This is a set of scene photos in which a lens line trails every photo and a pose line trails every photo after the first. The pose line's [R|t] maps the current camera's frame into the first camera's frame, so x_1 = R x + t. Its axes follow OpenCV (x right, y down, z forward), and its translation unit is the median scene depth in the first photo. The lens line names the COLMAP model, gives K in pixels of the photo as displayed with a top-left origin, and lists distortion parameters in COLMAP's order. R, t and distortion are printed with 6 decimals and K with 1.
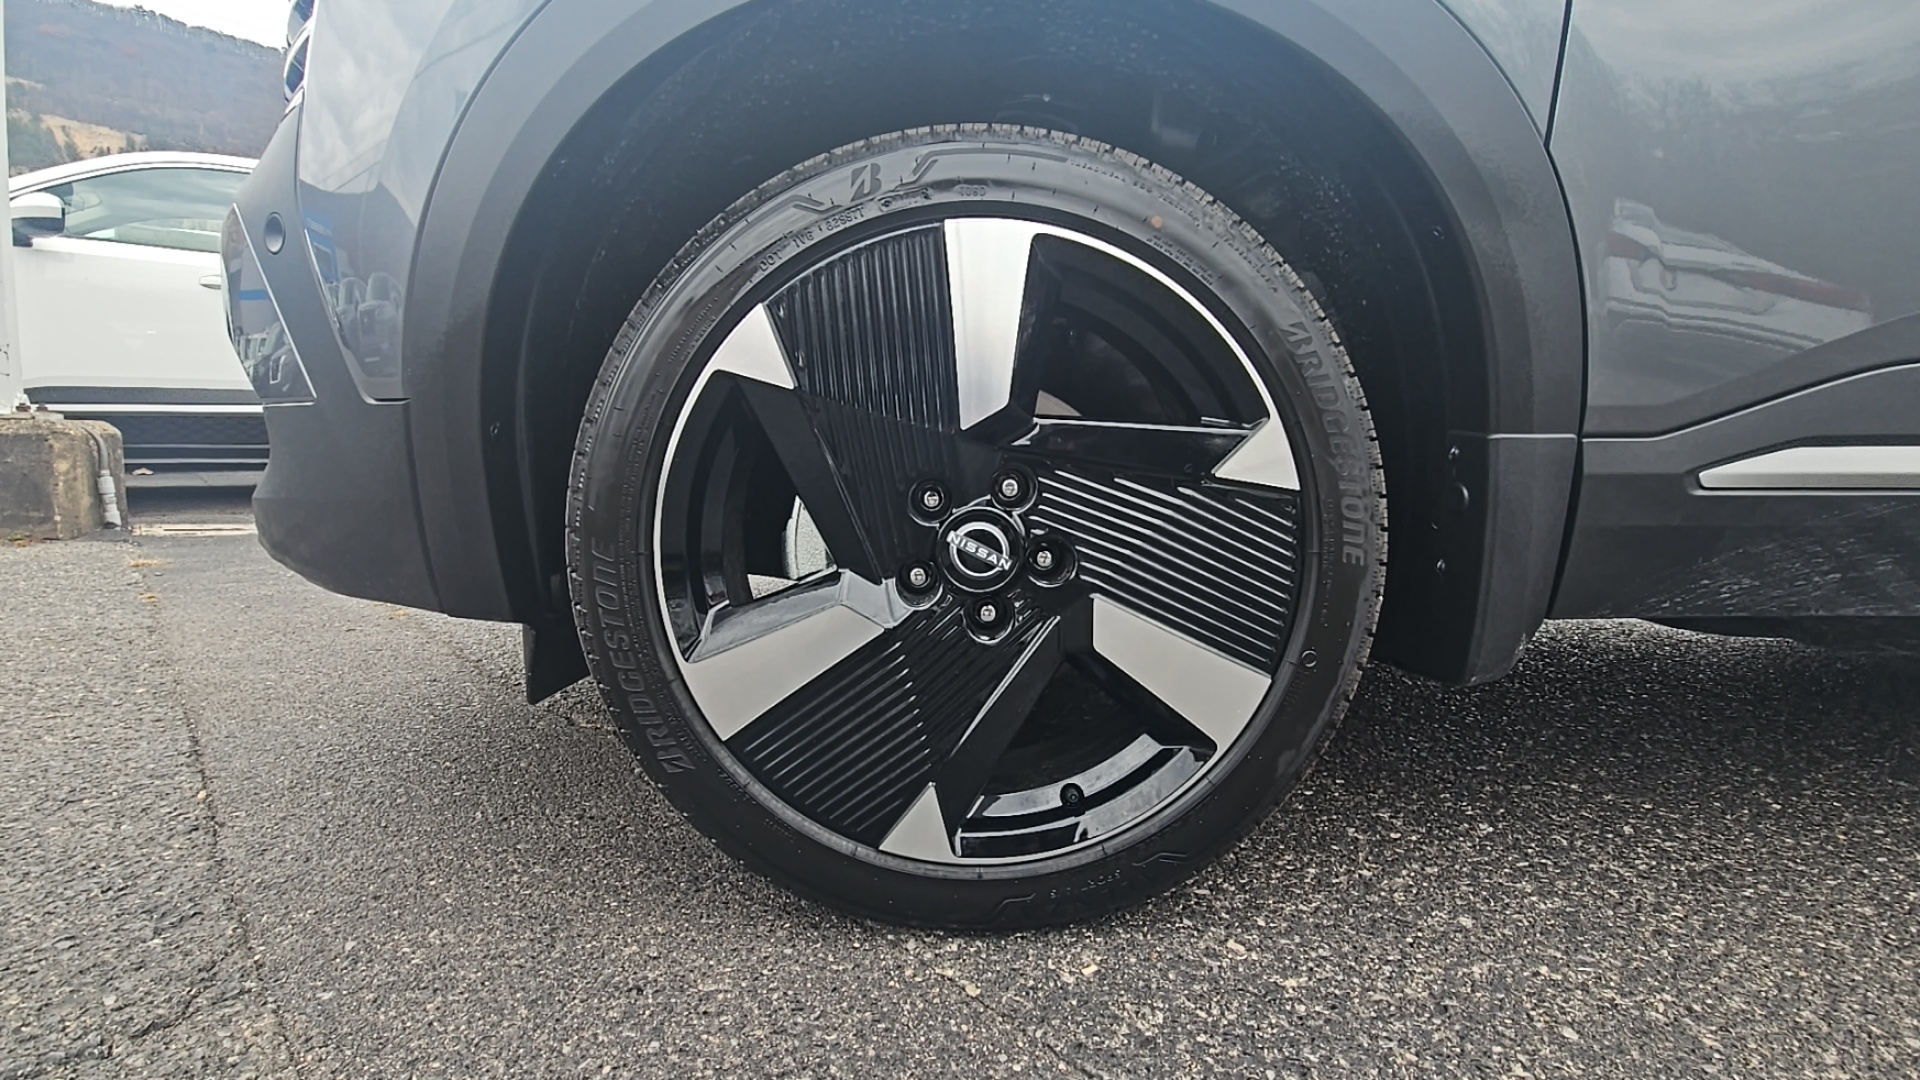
lens RADIAL K [[858.3, 0, 949.4], [0, 858.3, 551.4], [0, 0, 1]] dist [0.015090, -0.010632]
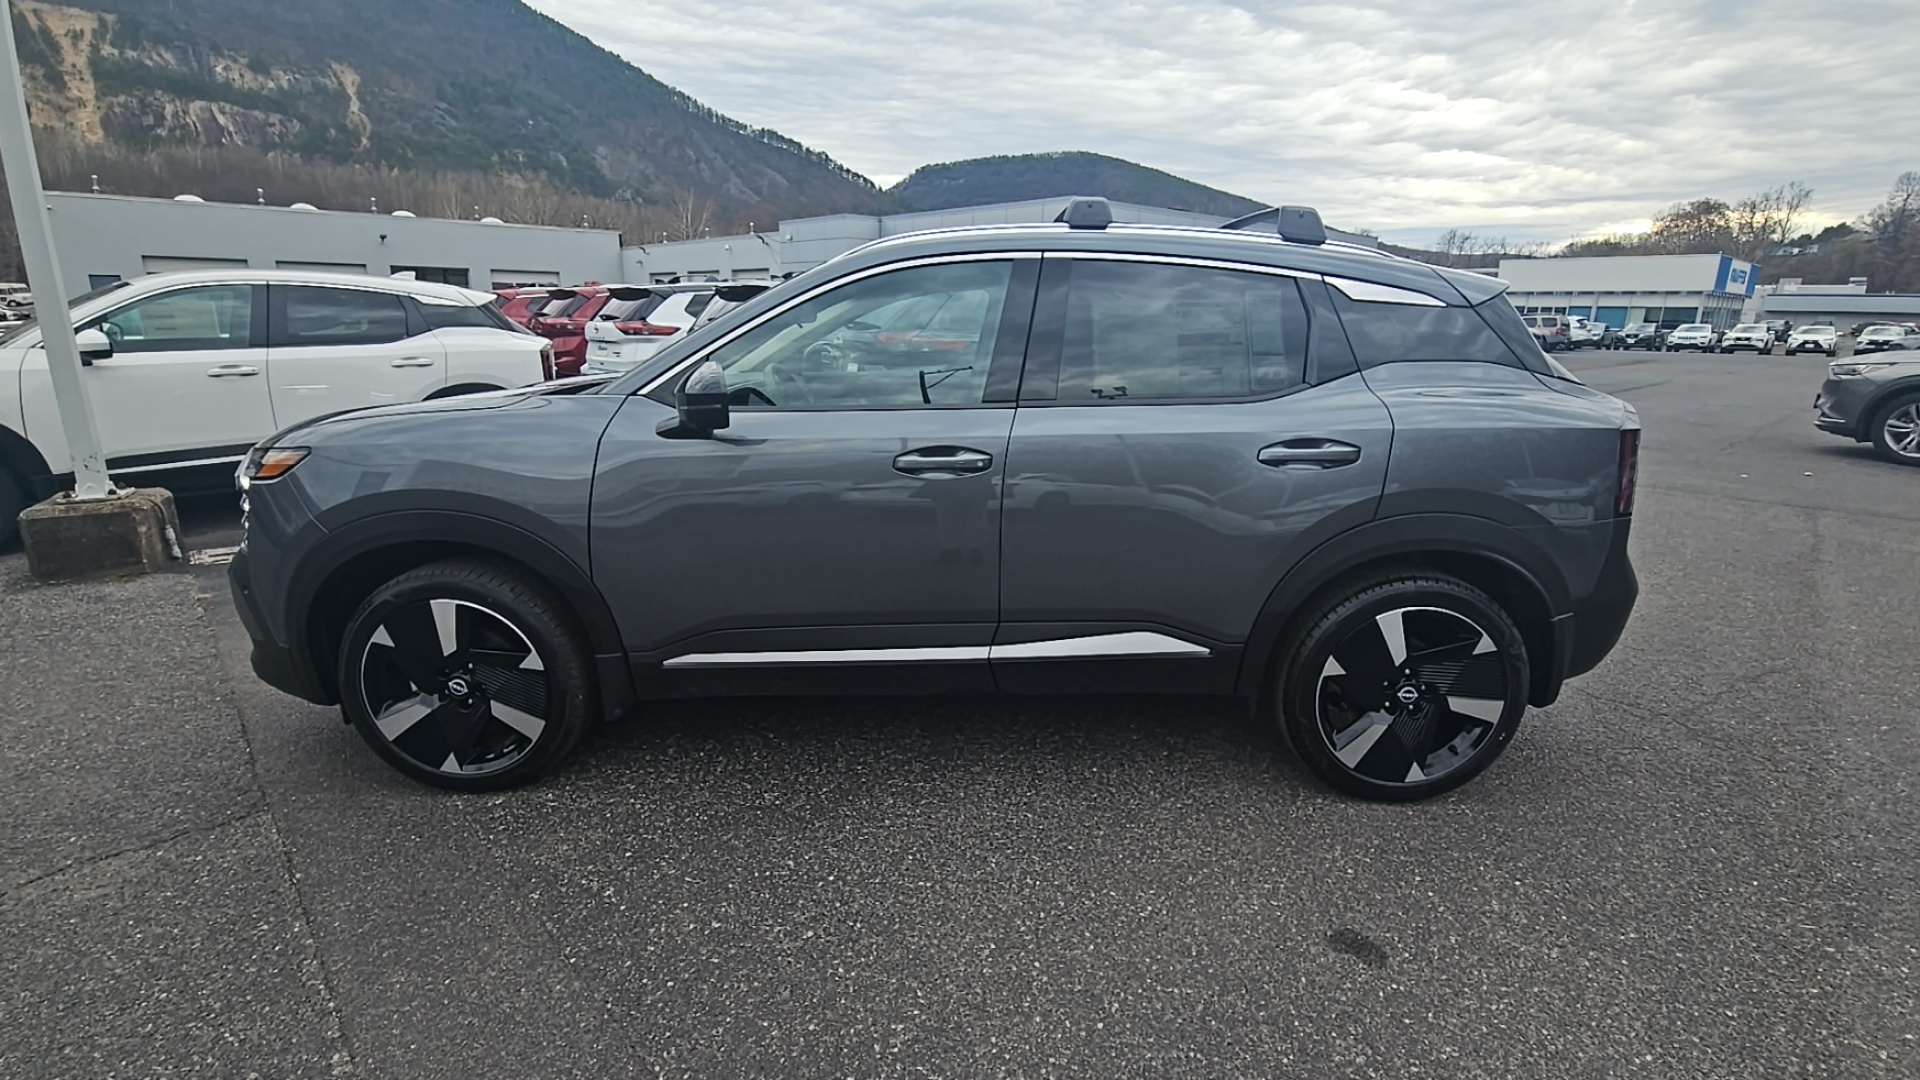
lens RADIAL K [[858.3, 0, 962.3], [0, 858.3, 558.3], [0, 0, 1]] dist [0.015090, -0.010632]
pose [[0.999704, -0.015813, -0.018465, 2.006536], [0.018228, 0.990136, 0.138922, -0.901944], [0.016086, -0.139217, 0.990131, -2.187935]]
